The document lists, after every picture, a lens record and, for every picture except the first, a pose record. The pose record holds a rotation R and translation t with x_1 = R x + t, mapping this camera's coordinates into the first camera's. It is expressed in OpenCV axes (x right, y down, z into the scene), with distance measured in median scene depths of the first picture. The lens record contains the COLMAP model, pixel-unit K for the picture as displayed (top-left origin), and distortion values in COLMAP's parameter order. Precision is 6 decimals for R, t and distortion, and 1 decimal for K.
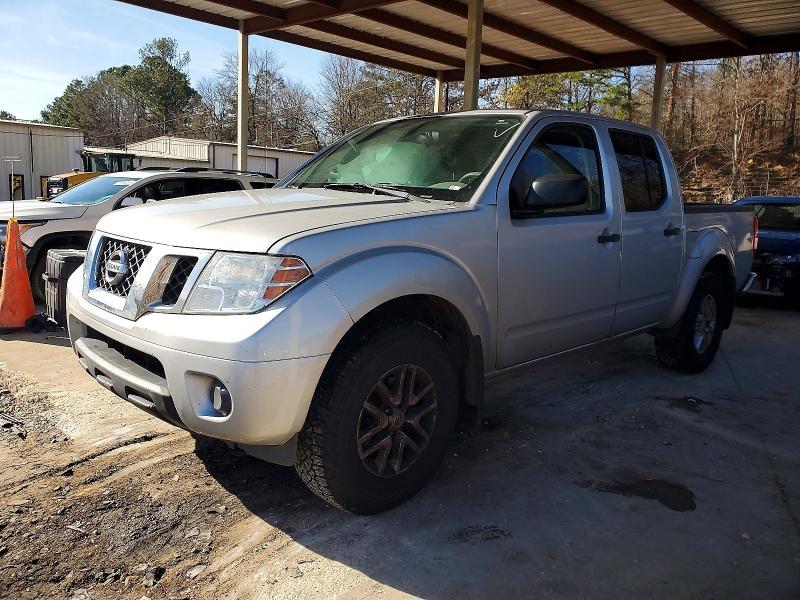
lens RADIAL K [[623.7, 0, 400.0], [0, 623.7, 300.0], [0, 0, 1]] dist [-0.001040, 0.046947]
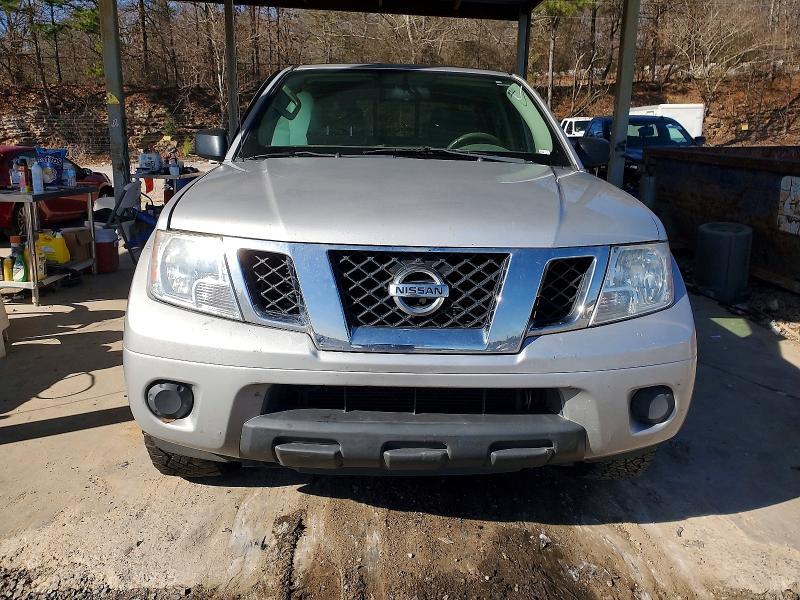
lens RADIAL K [[623.7, 0, 400.0], [0, 623.7, 300.0], [0, 0, 1]] dist [-0.001040, 0.046947]
pose [[0.679632, -0.204932, 0.704346, -0.669459], [0.134733, 0.978722, 0.154757, -0.107802], [-0.721074, -0.010279, 0.692782, 0.371048]]
